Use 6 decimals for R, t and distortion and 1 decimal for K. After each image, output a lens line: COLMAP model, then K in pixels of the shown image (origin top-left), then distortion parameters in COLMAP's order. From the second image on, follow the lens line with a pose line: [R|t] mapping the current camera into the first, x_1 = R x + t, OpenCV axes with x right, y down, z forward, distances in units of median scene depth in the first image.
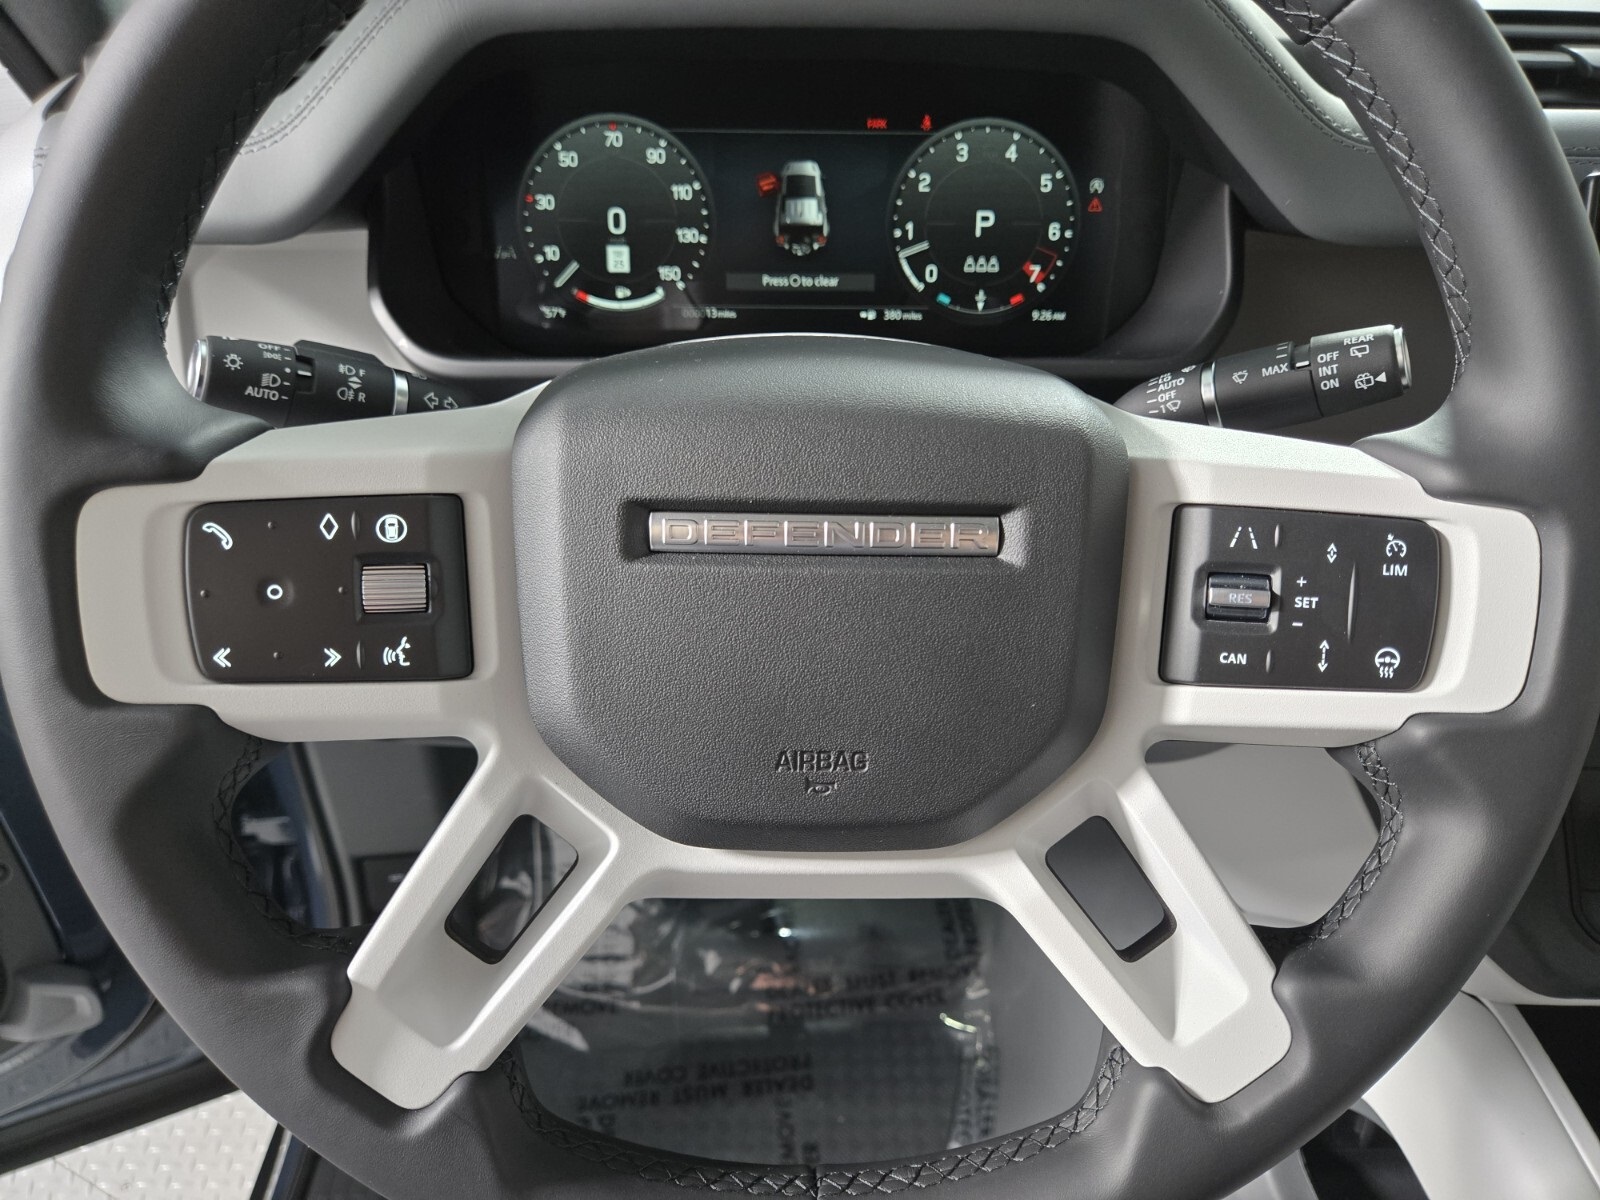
lens RADIAL K [[1143.5, 0, 817.1], [0, 1143.5, 586.5], [0, 0, 1]] dist [0.044056, -0.037361]
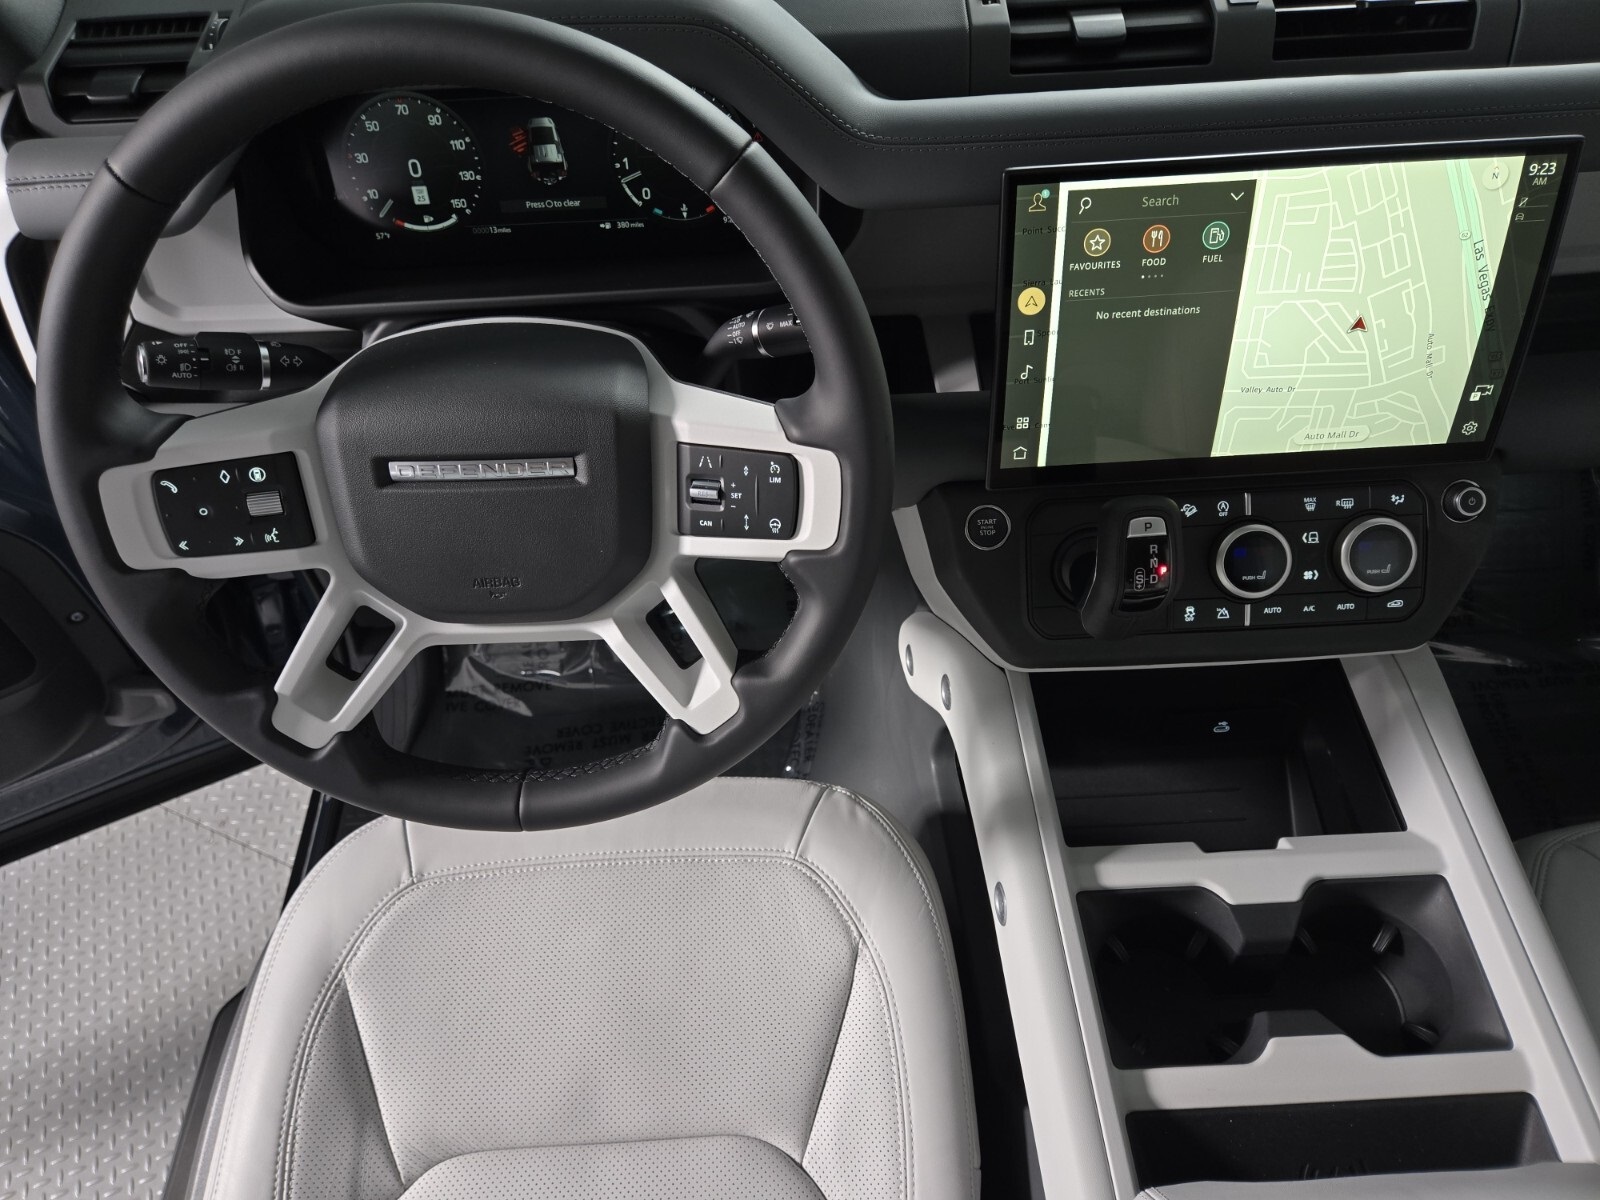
lens RADIAL K [[1143.5, 0, 795.5], [0, 1143.5, 599.1], [0, 0, 1]] dist [0.044056, -0.037361]
pose [[0.998891, -0.030962, -0.035480, 0.586379], [0.039846, 0.957263, 0.286462, -0.363679], [0.025095, -0.287558, 0.957435, -0.878402]]
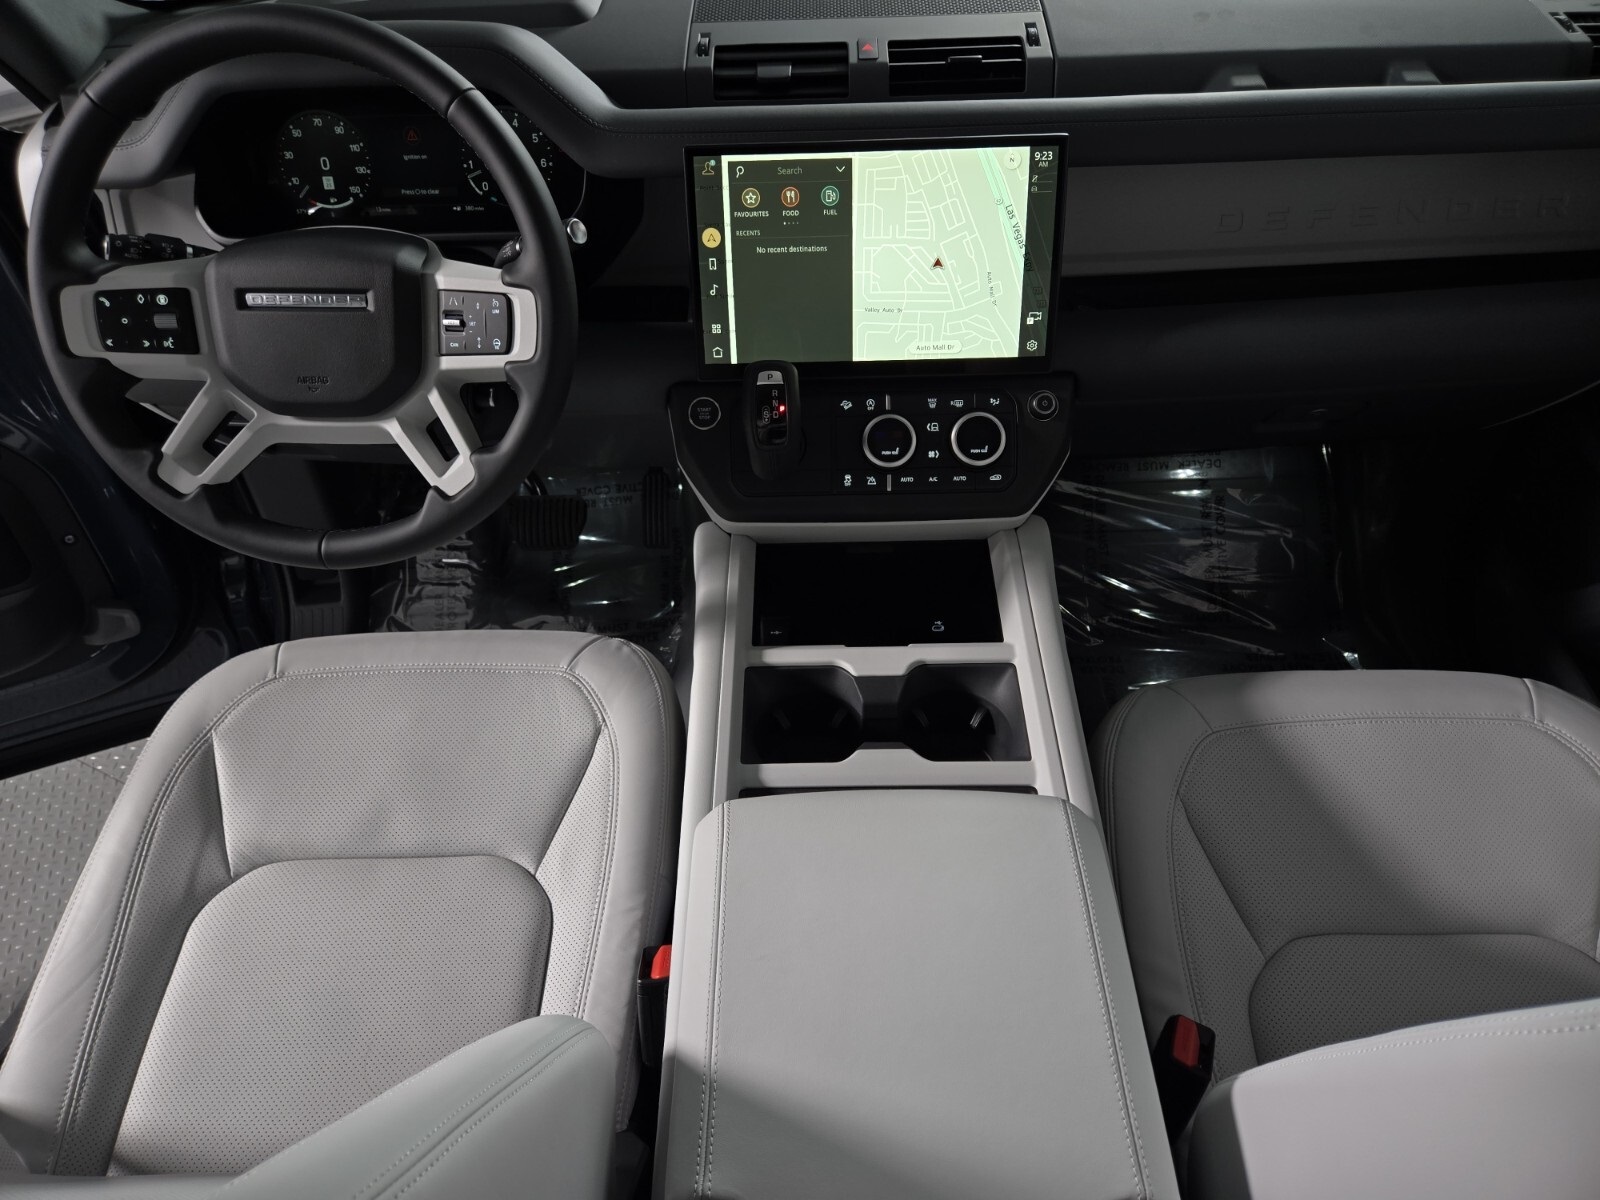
lens RADIAL K [[1143.5, 0, 808.7], [0, 1143.5, 606.6], [0, 0, 1]] dist [0.044056, -0.037361]
pose [[0.998098, 0.002231, -0.061605, 1.455696], [0.006028, 0.991024, 0.133551, 0.339910], [0.061350, -0.133669, 0.989125, -1.922983]]
